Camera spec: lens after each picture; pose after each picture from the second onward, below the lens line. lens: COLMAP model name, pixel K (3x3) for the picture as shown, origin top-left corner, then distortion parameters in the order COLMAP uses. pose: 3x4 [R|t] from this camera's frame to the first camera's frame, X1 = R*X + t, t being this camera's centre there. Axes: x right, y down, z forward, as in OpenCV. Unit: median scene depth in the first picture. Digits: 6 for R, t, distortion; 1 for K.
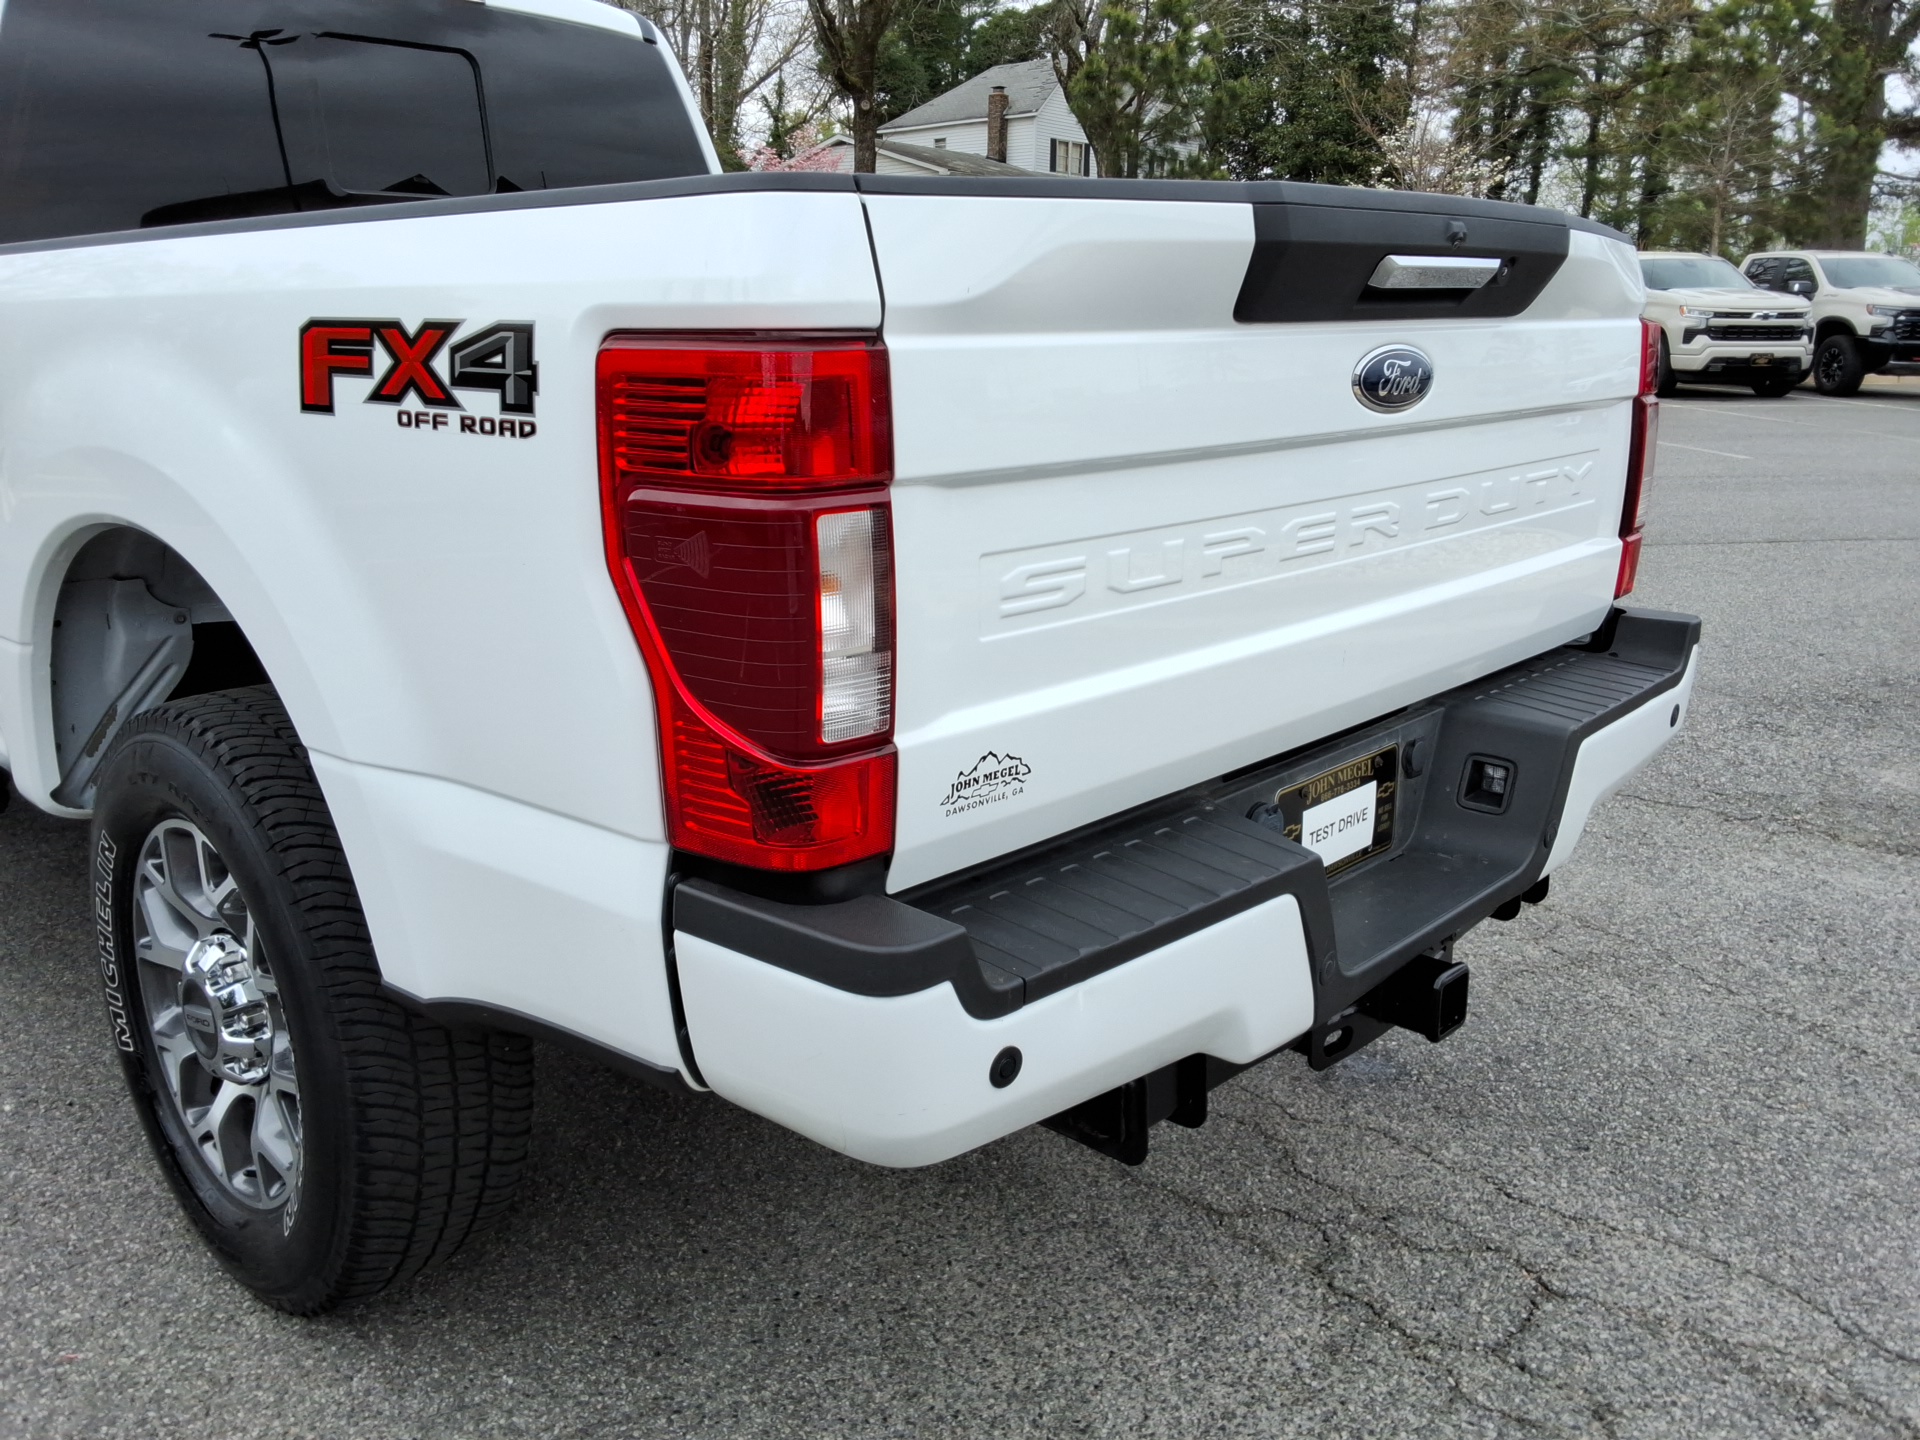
lens RADIAL K [[1539.2, 0, 964.5], [0, 1539.2, 701.1], [0, 0, 1]] dist [0.110499, -0.167927]
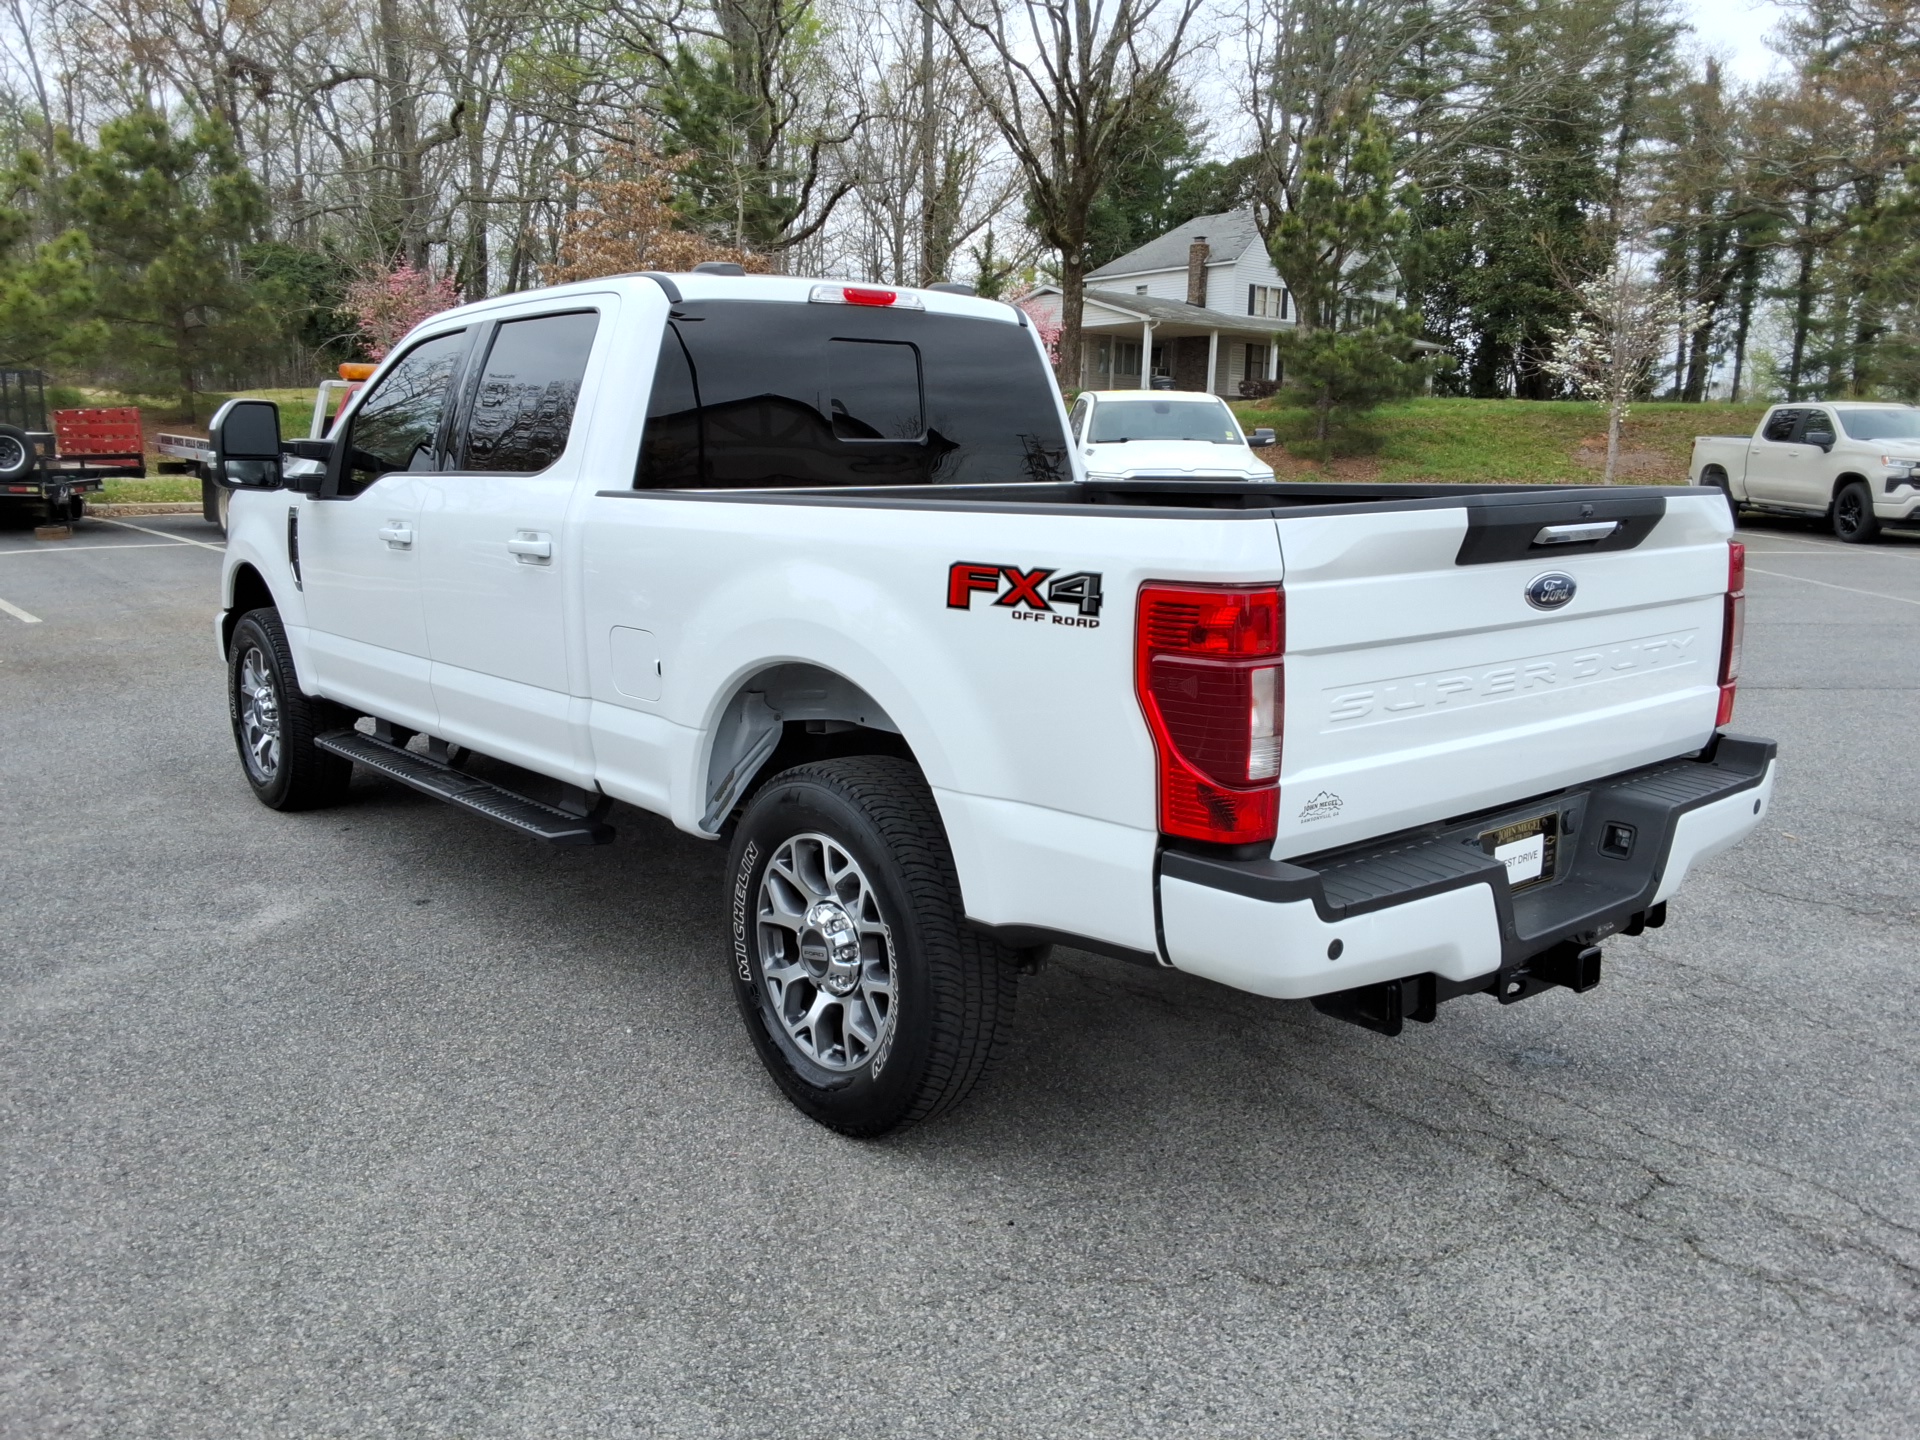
lens RADIAL K [[1539.2, 0, 971.1], [0, 1539.2, 699.9], [0, 0, 1]] dist [0.110499, -0.167927]
pose [[0.993227, 0.021877, -0.114109, -0.139671], [-0.031036, 0.996382, -0.079116, 0.058670], [0.111966, 0.082122, 0.990313, -0.666563]]
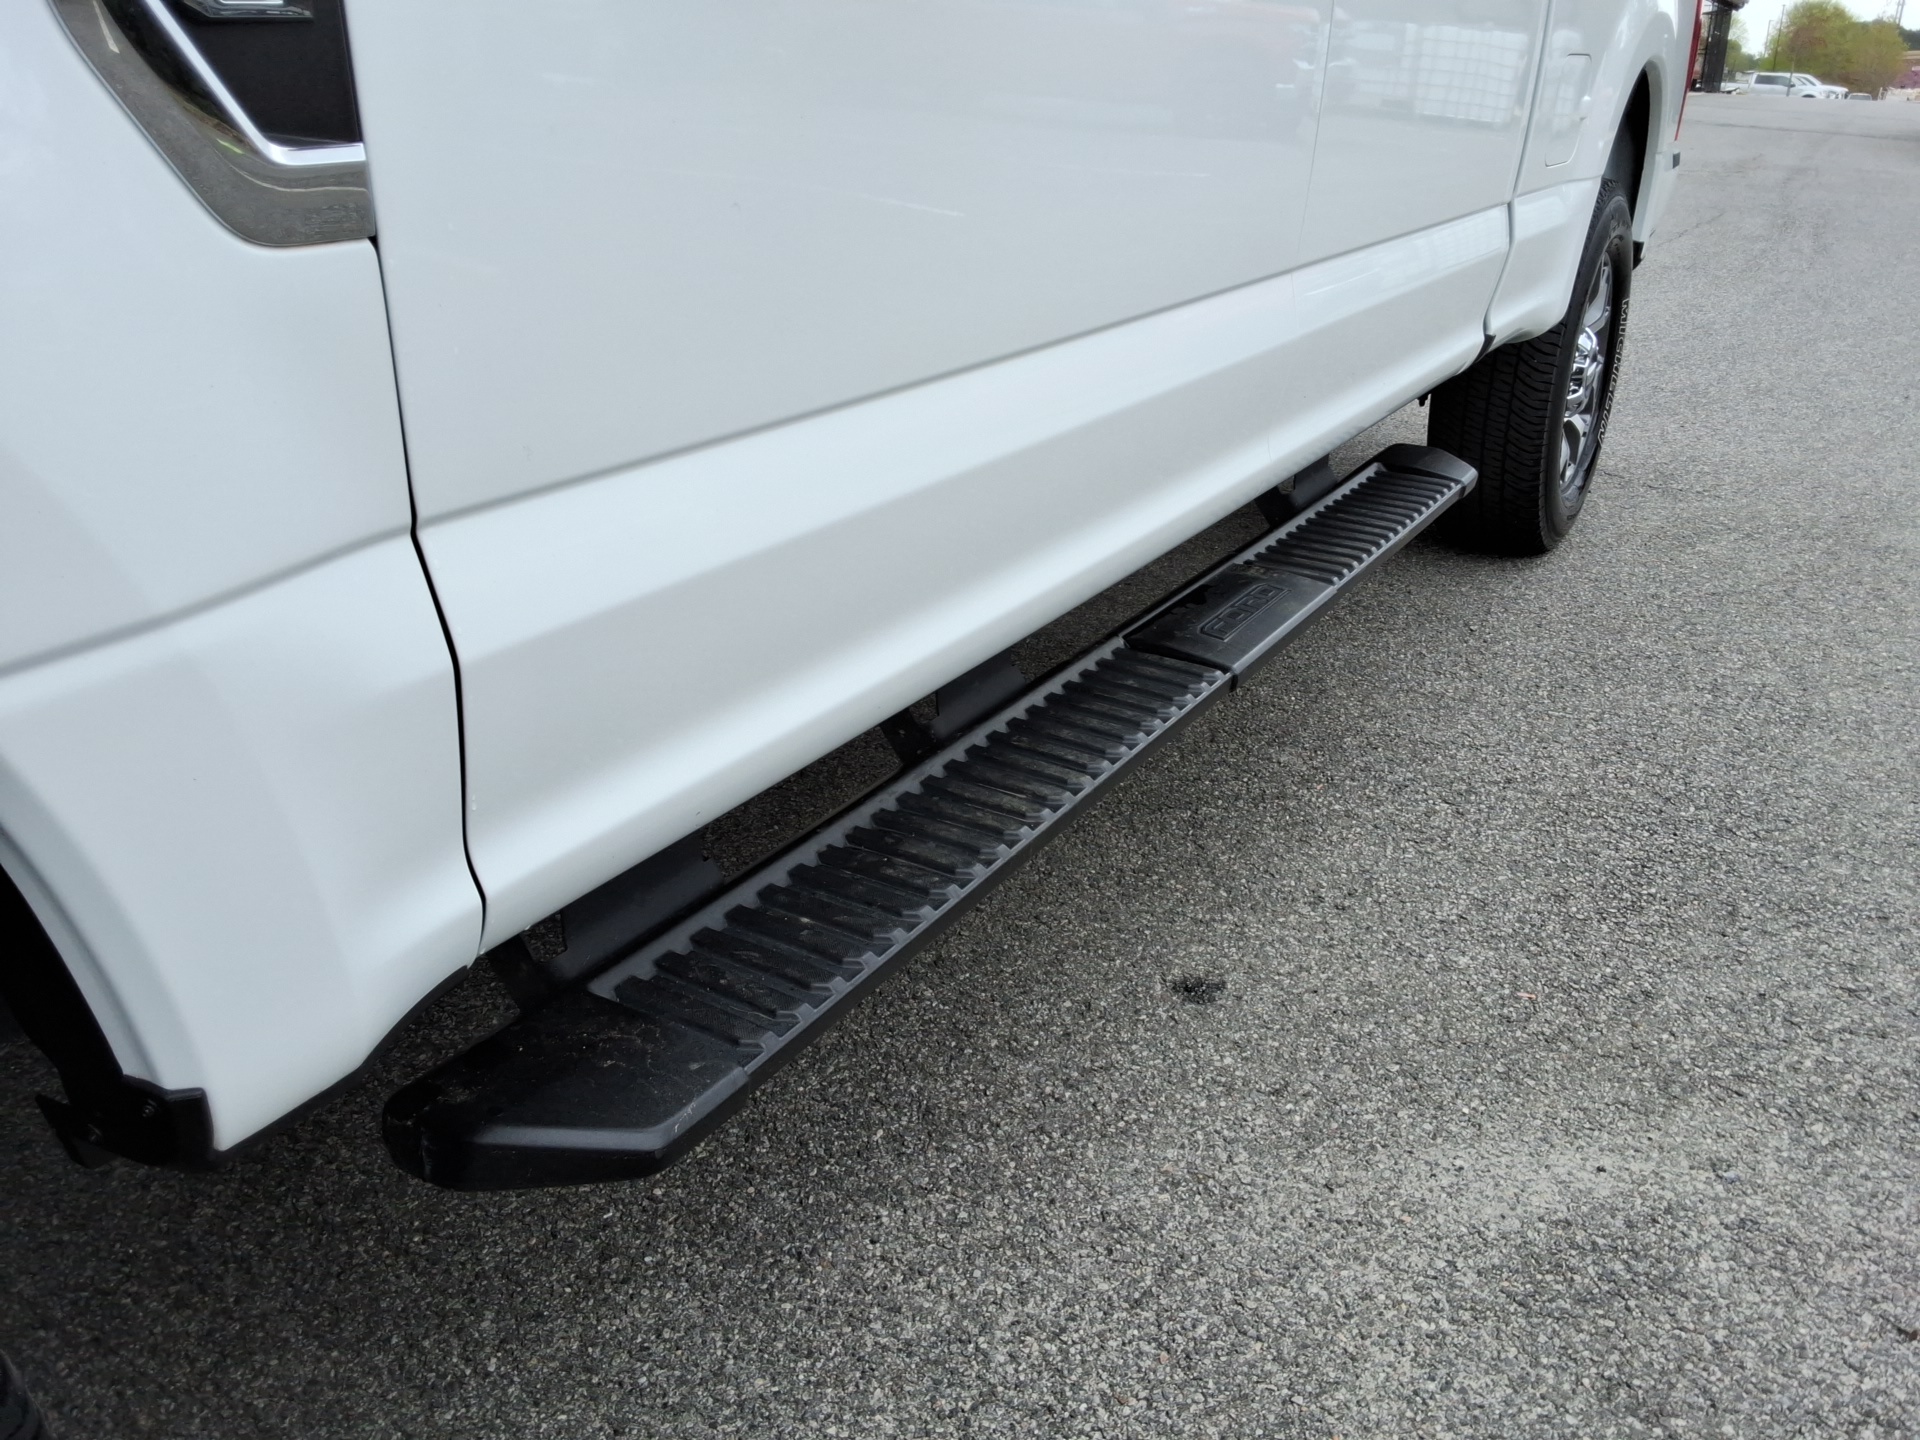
lens RADIAL K [[1539.2, 0, 970.0], [0, 1539.2, 698.8], [0, 0, 1]] dist [0.110499, -0.167927]
pose [[-0.216102, -0.370822, 0.903211, -2.075093], [0.219244, 0.883016, 0.414987, -0.353925], [-0.951437, 0.287703, -0.109521, 1.992861]]
